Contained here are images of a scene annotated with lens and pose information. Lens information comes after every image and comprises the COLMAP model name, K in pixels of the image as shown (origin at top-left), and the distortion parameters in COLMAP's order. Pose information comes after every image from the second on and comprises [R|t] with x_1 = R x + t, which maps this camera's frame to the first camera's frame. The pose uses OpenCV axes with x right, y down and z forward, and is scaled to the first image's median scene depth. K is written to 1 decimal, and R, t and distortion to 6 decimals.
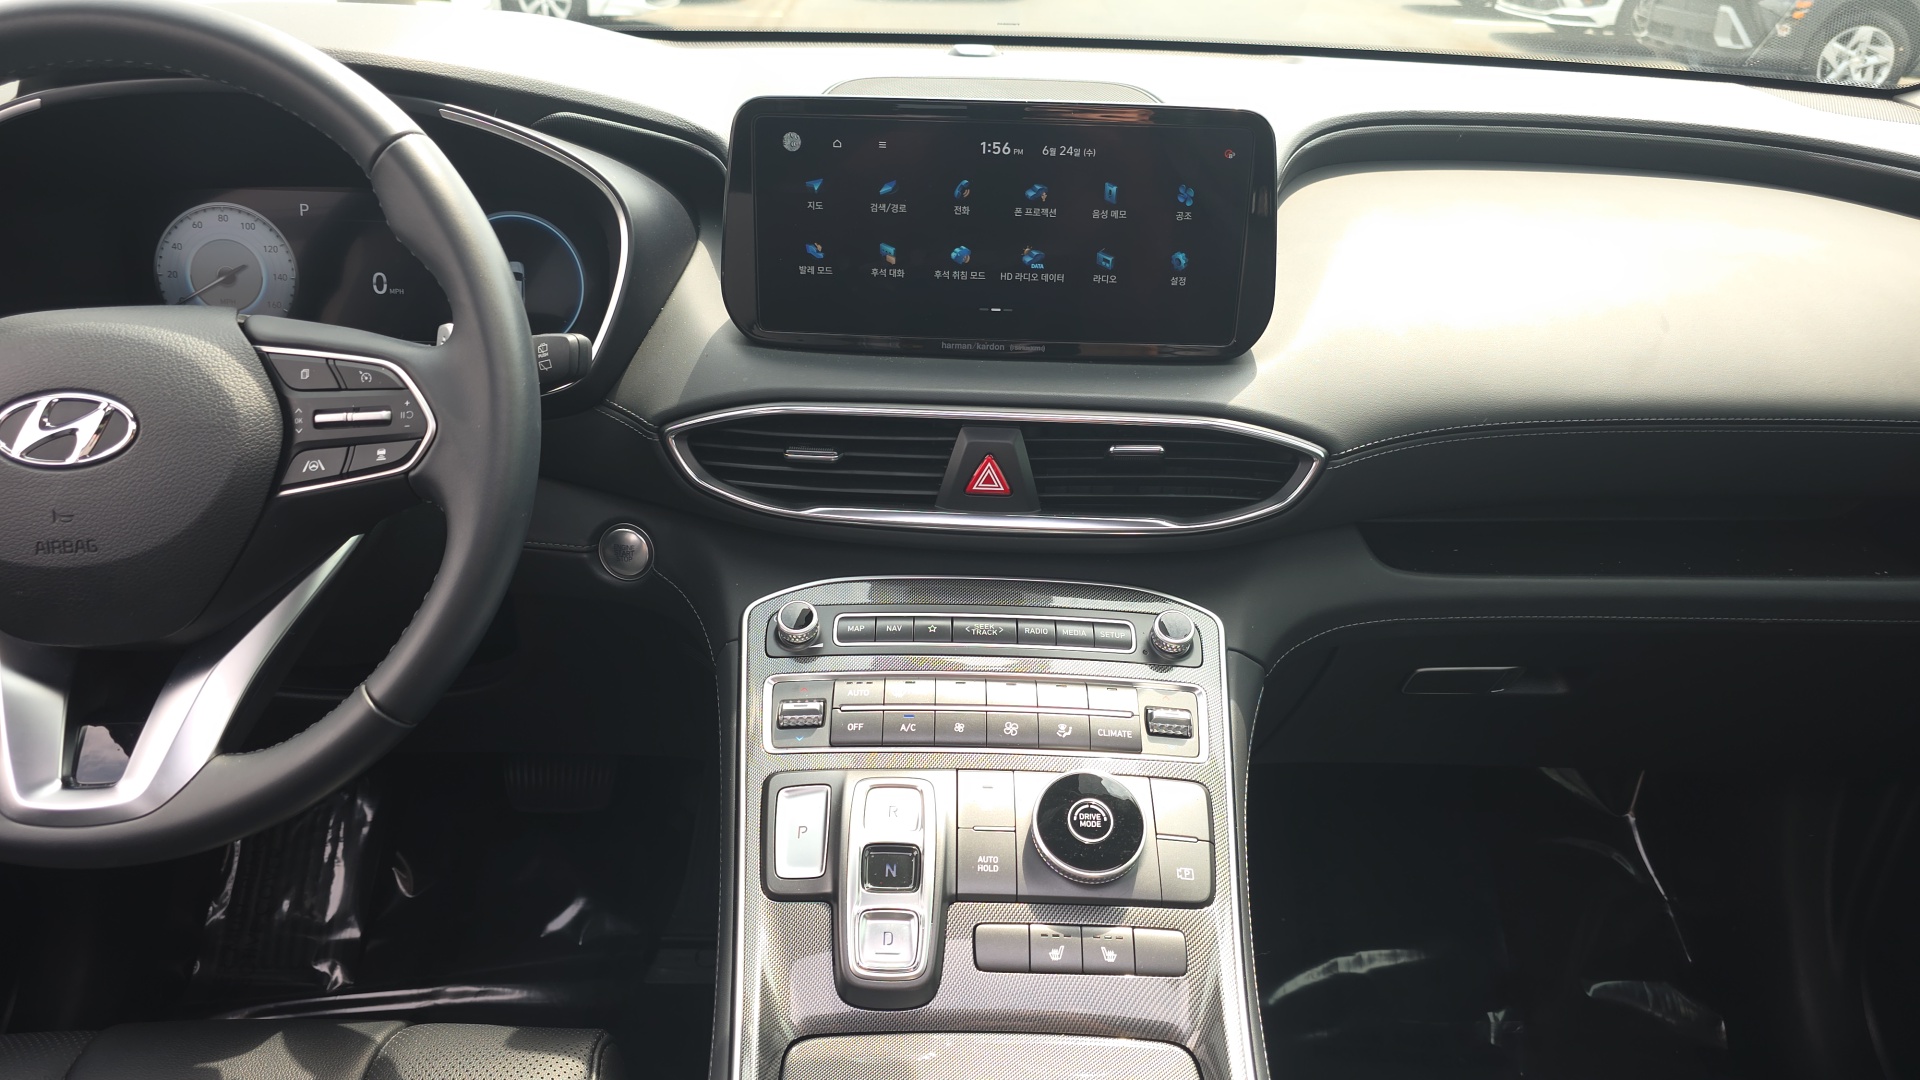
lens RADIAL K [[1302.6, 0, 941.3], [0, 1302.6, 539.8], [0, 0, 1]] dist [0.055614, -0.062628]
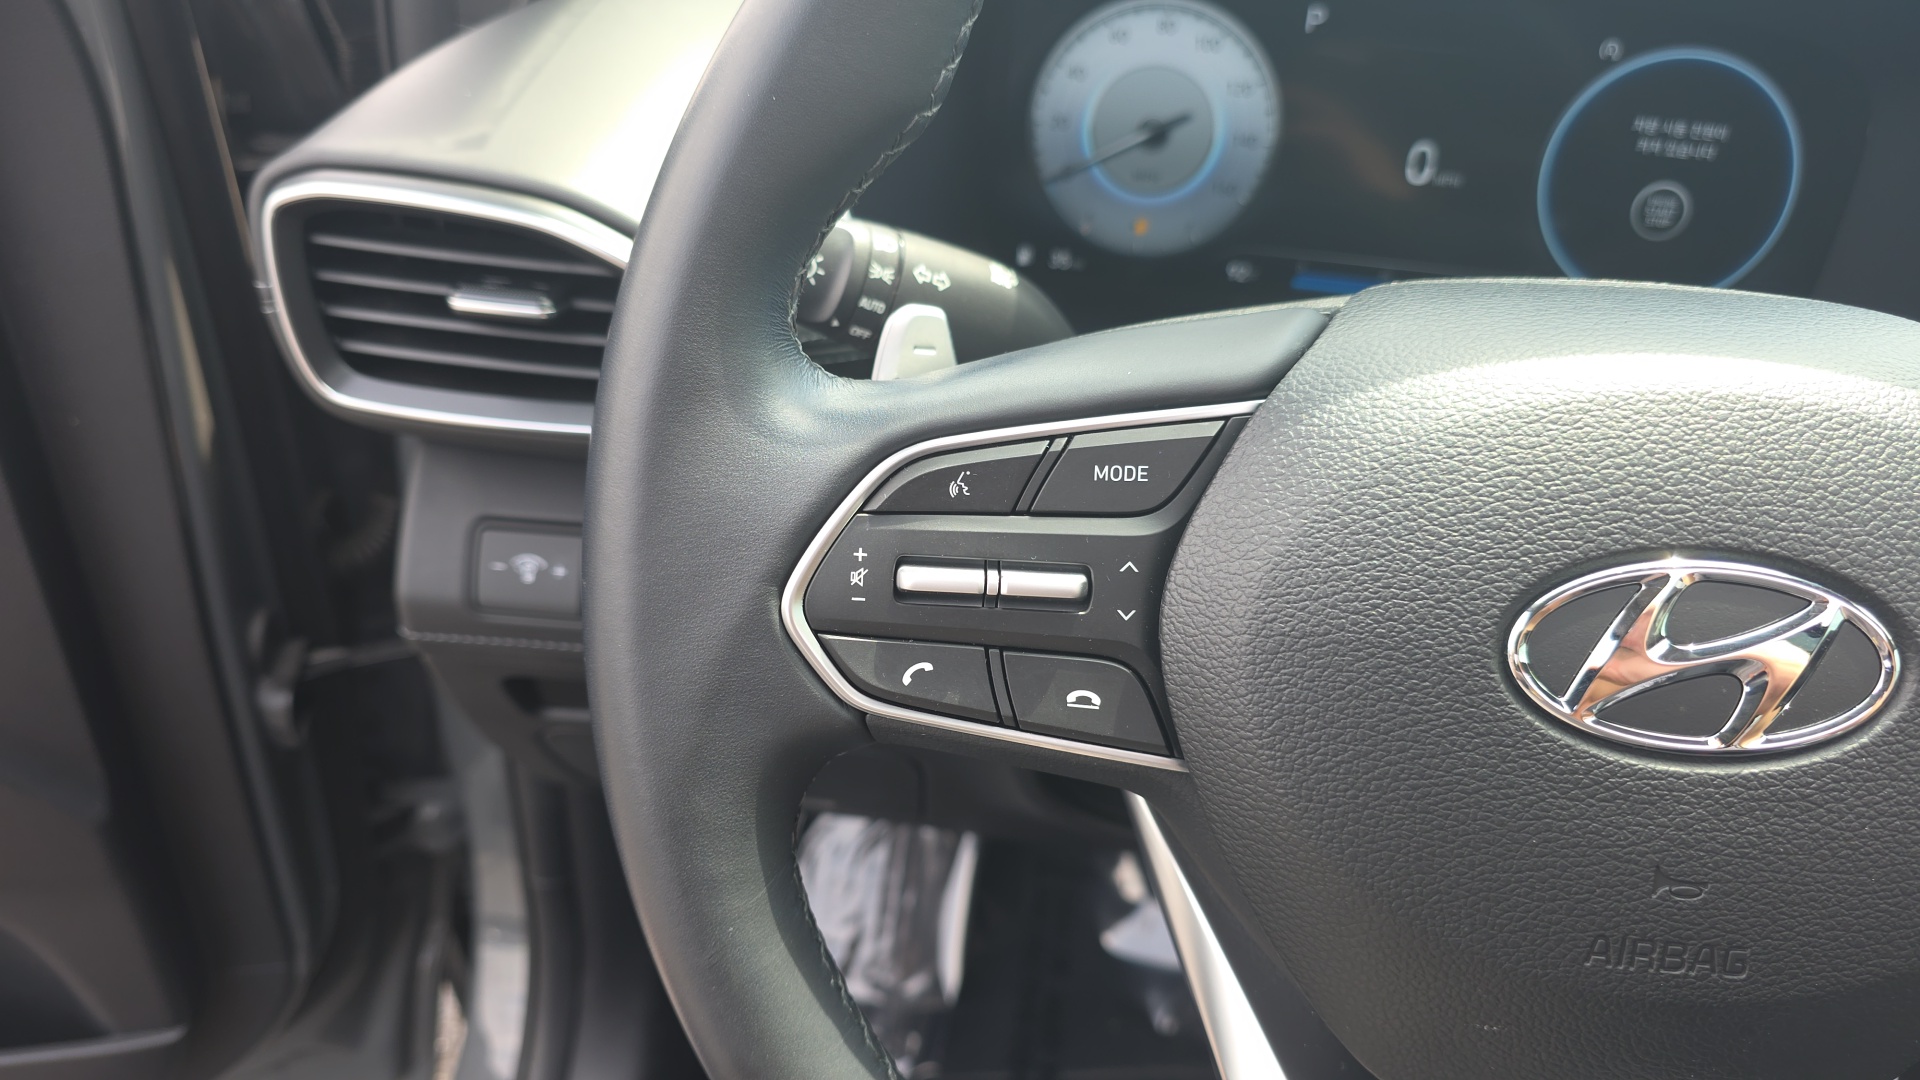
lens RADIAL K [[1302.6, 0, 964.3], [0, 1302.6, 574.8], [0, 0, 1]] dist [0.055614, -0.062628]
pose [[0.990850, 0.106888, -0.082415, -0.674498], [-0.092230, 0.982012, 0.164764, -0.119350], [0.098544, -0.155655, 0.982884, 0.487361]]
